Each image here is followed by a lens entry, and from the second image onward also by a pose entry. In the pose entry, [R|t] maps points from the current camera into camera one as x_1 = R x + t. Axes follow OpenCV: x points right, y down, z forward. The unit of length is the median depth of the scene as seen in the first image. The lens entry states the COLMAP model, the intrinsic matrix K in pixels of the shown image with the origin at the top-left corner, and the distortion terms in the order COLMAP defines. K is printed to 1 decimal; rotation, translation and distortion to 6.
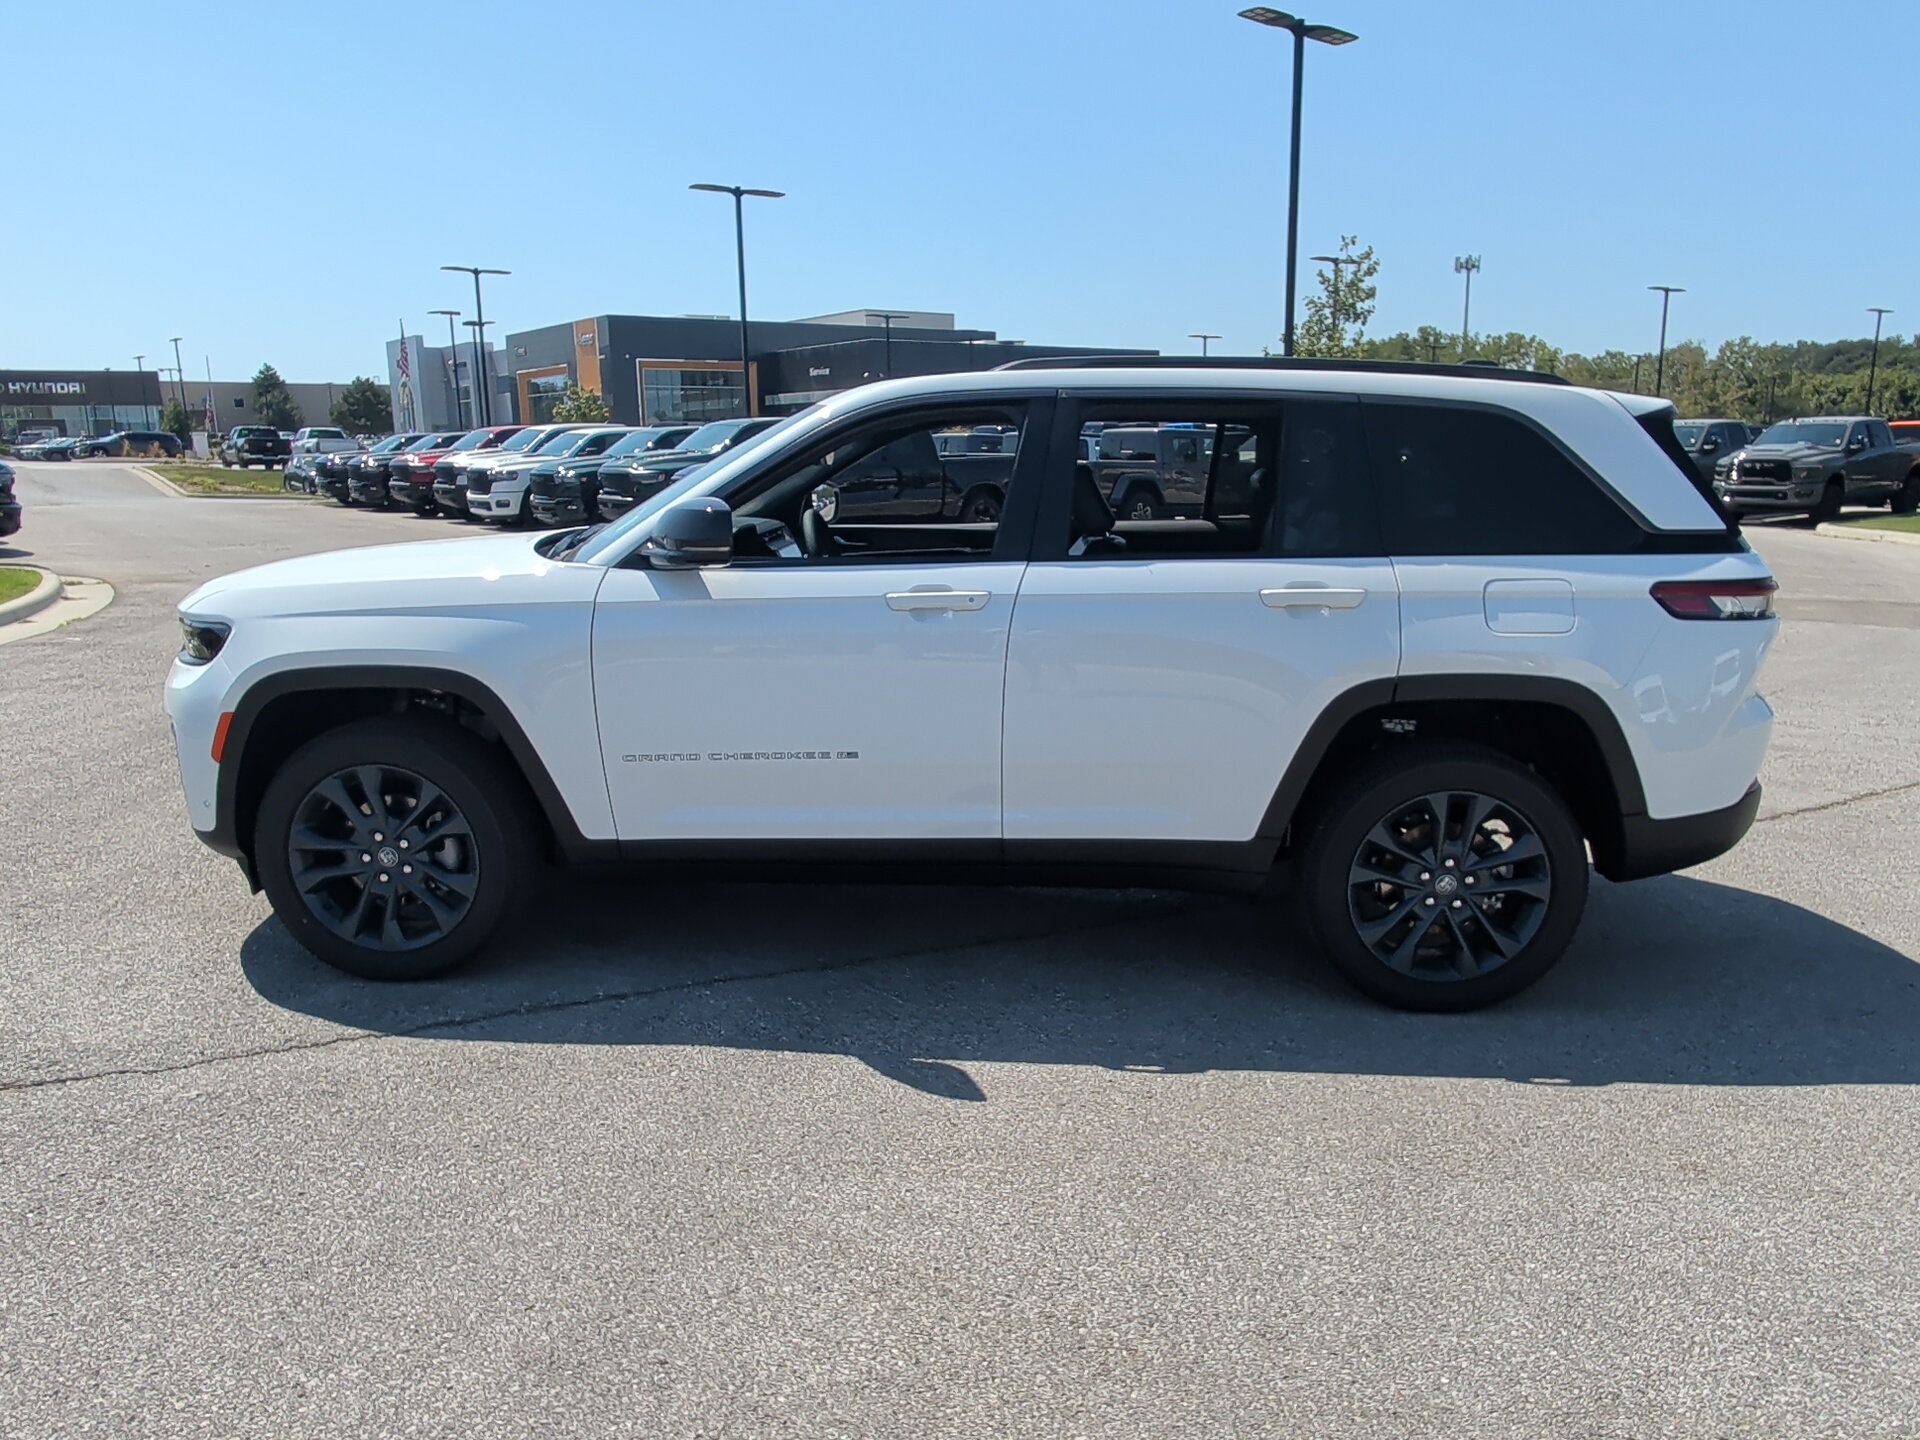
lens RADIAL K [[1428.0, 0, 969.3], [0, 1428.0, 796.8], [0, 0, 1]] dist [-0.000180, 0.000814]
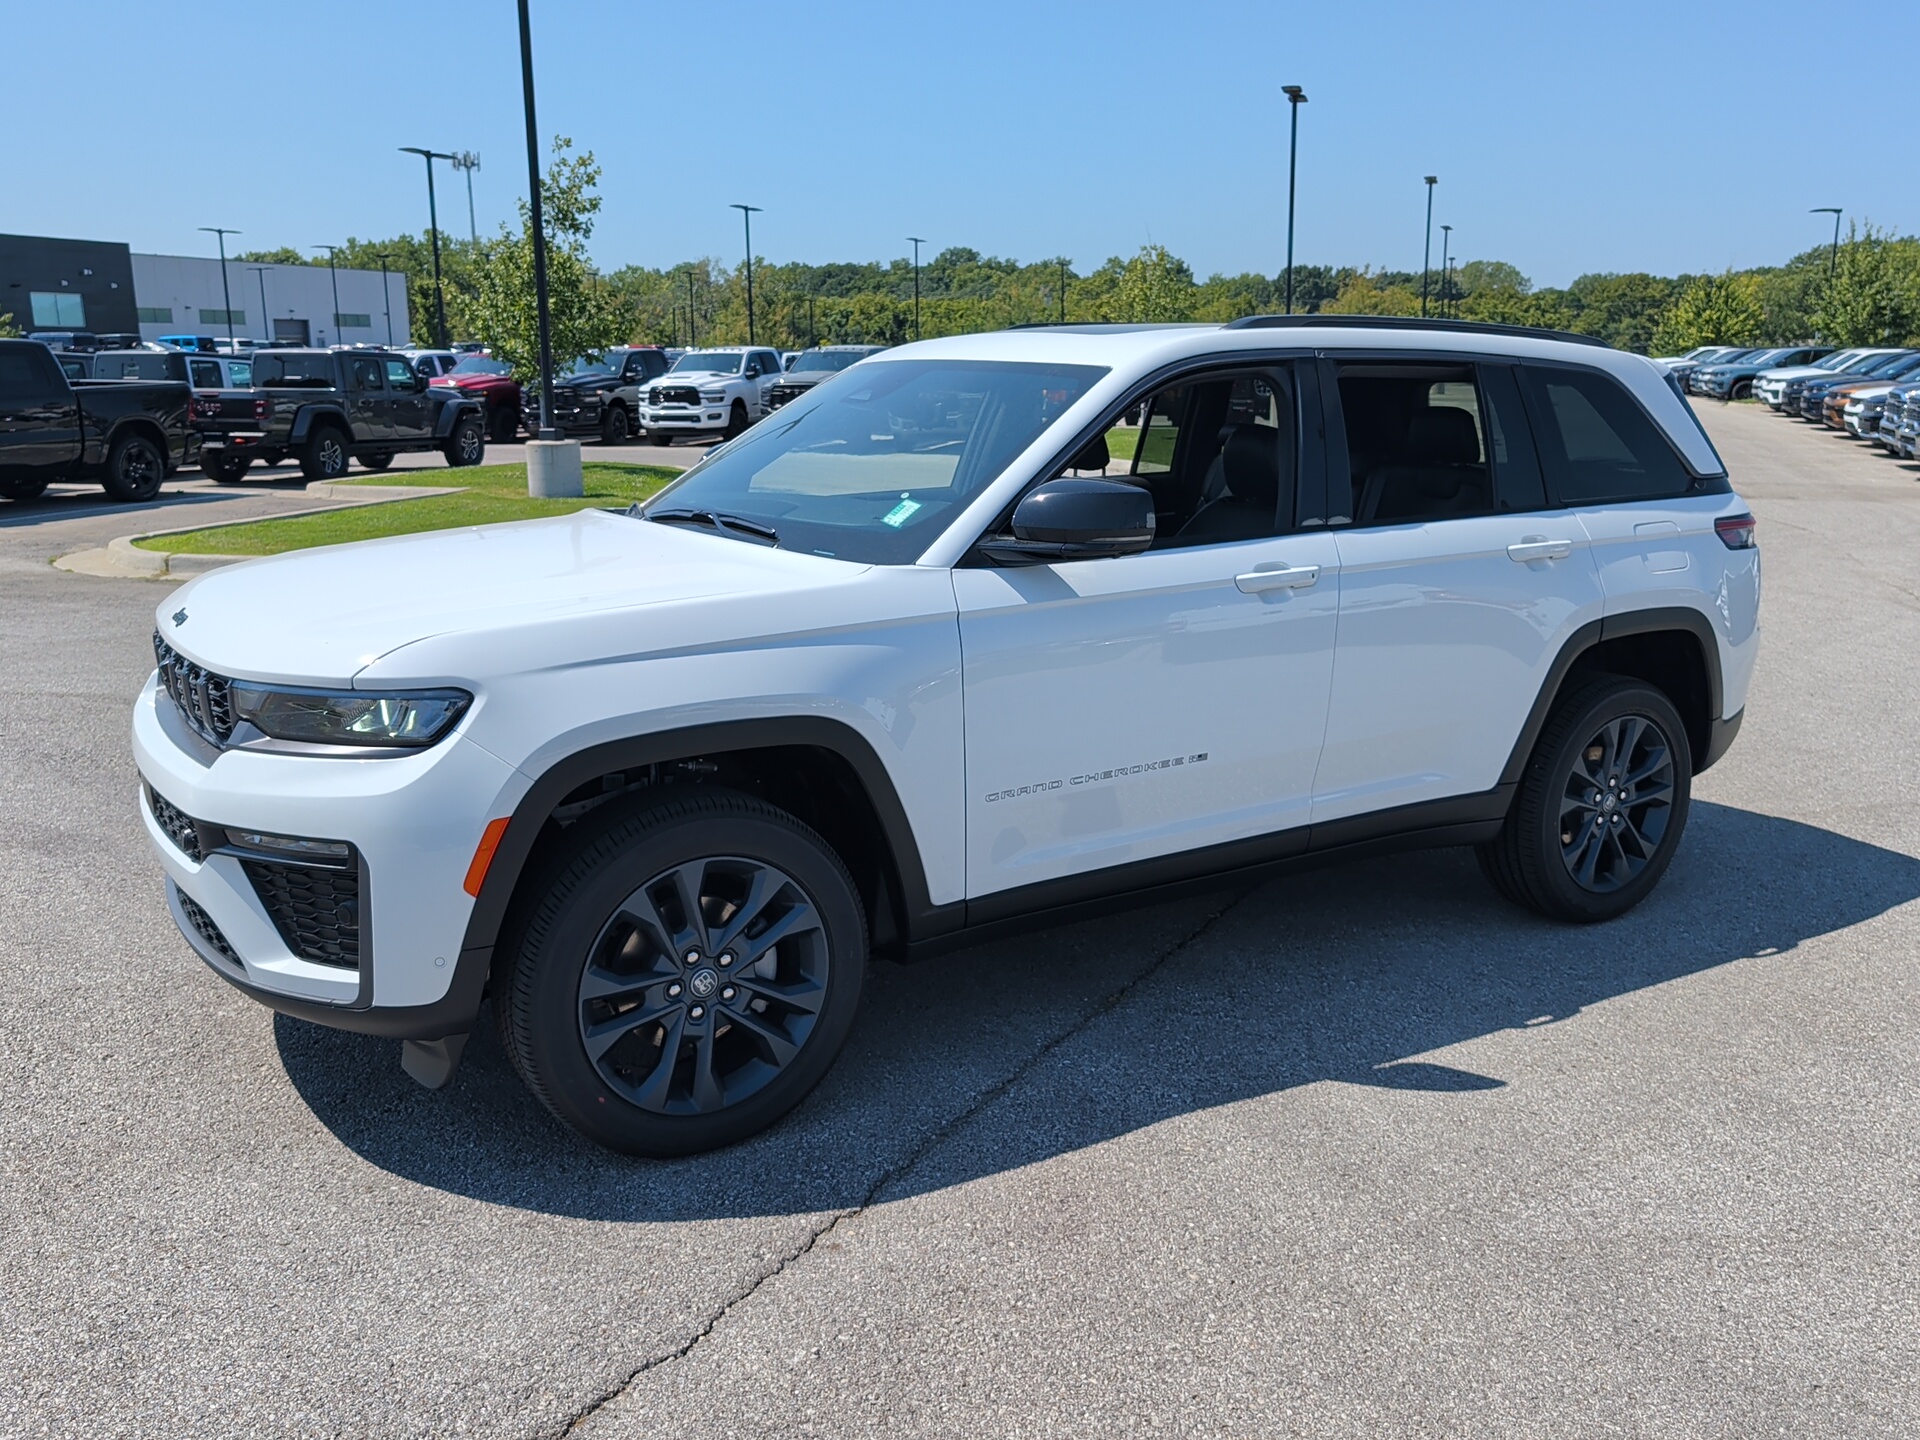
lens RADIAL K [[1620.4, 0, 965.0], [0, 1620.4, 742.1], [0, 0, 1]] dist [0.007748, 0.007731]
pose [[0.815515, -0.127321, 0.564557, -0.757496], [0.133873, 0.990544, 0.030009, -0.086893], [-0.563039, 0.051106, 0.824848, 0.238280]]
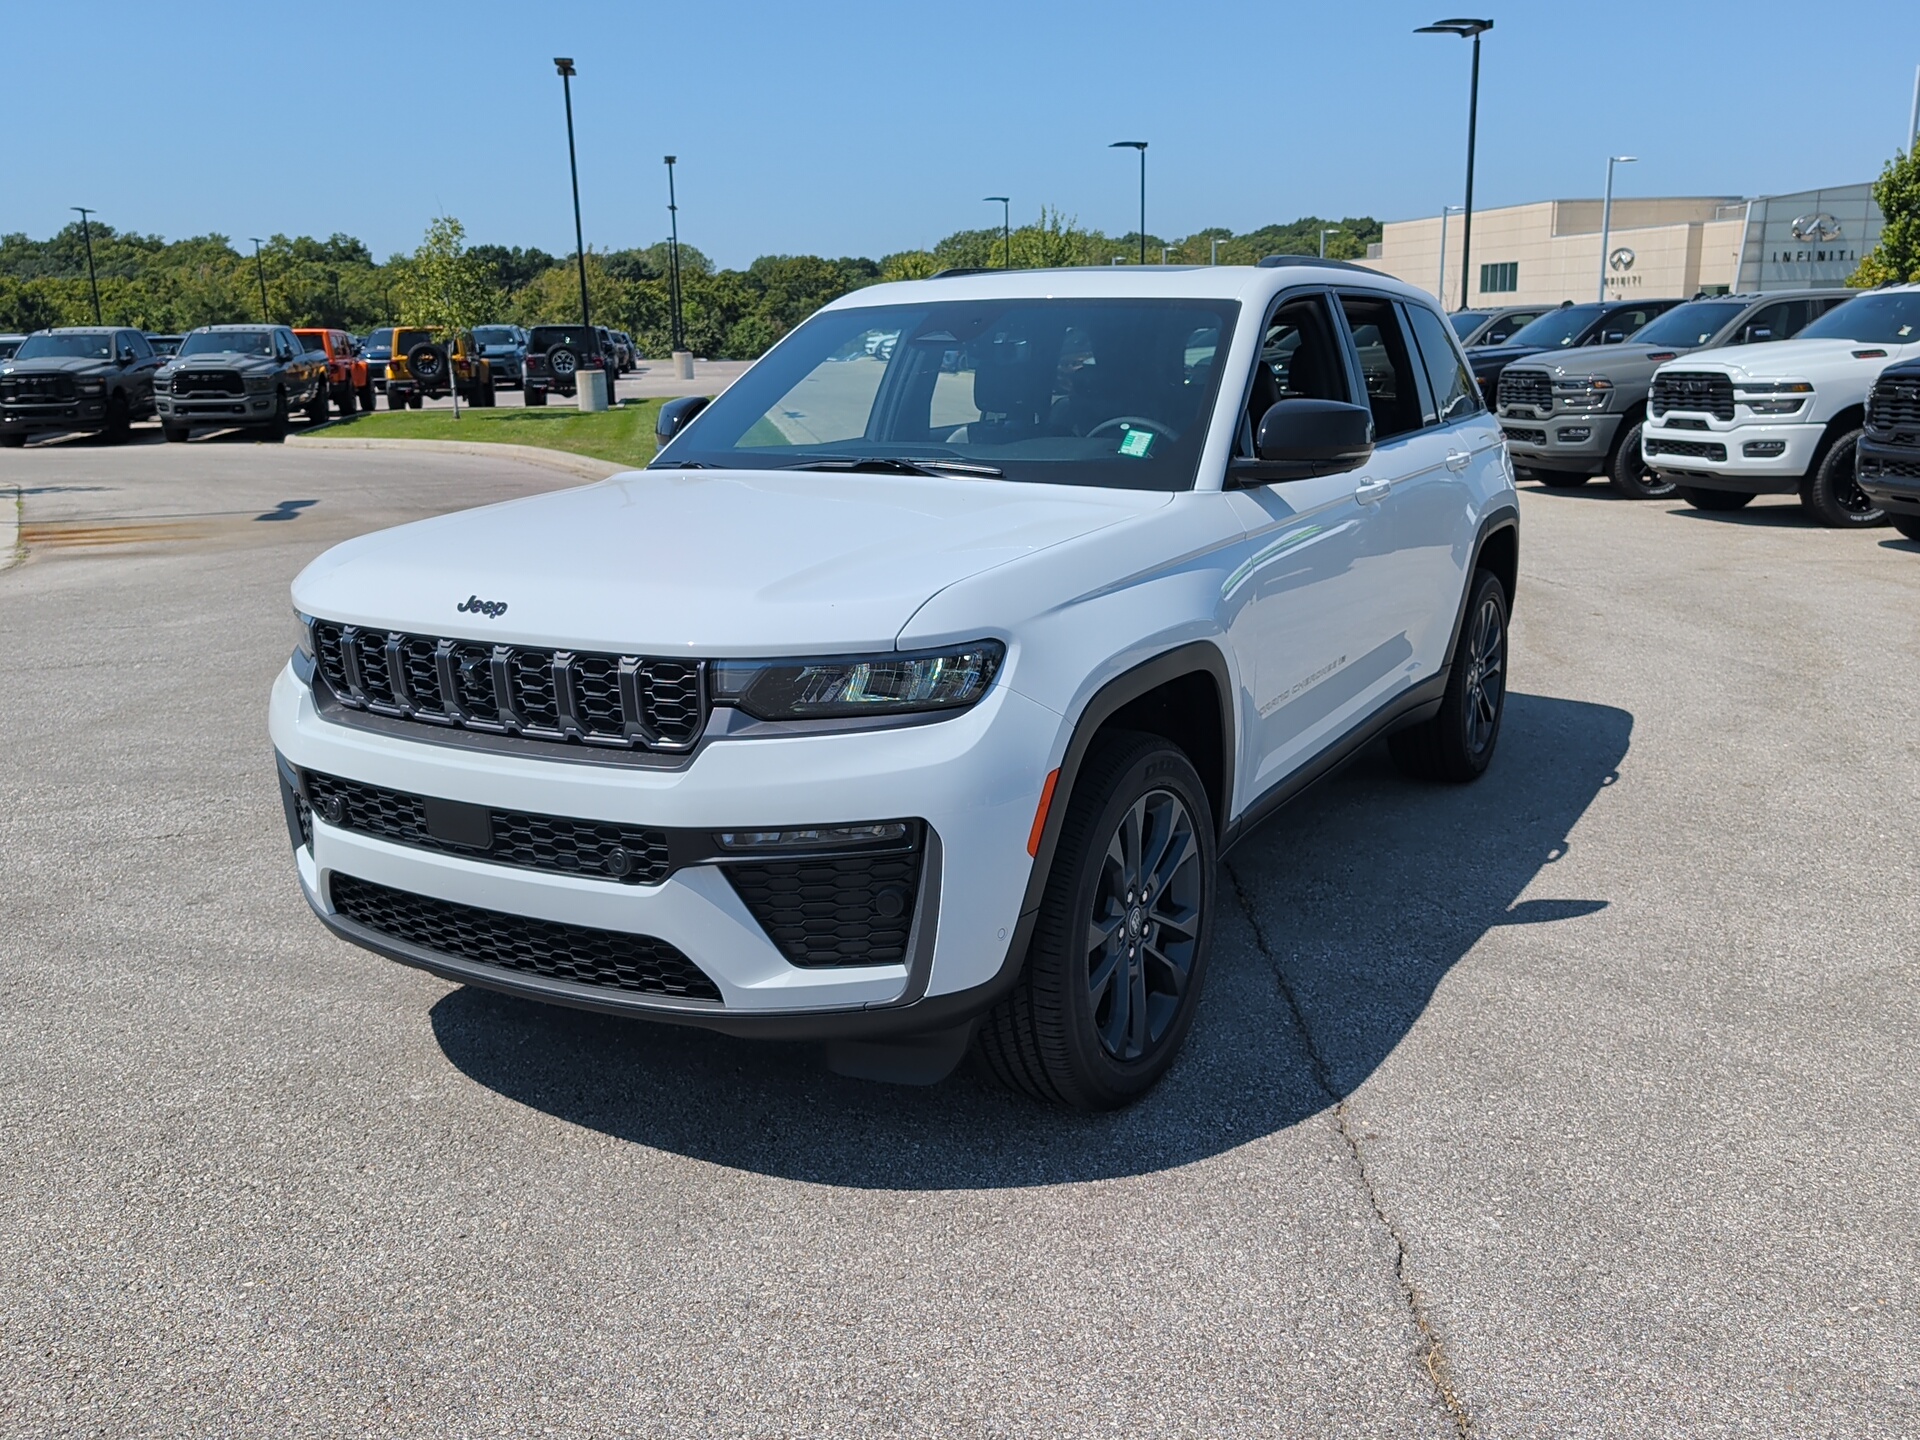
lens RADIAL K [[1620.4, 0, 958.5], [0, 1620.4, 725.7], [0, 0, 1]] dist [0.025542, -0.019974]
pose [[0.458779, -0.212152, 0.862852, -1.141634], [0.229262, 0.966461, 0.115728, -0.168811], [-0.858464, 0.144725, 0.492031, 0.669805]]
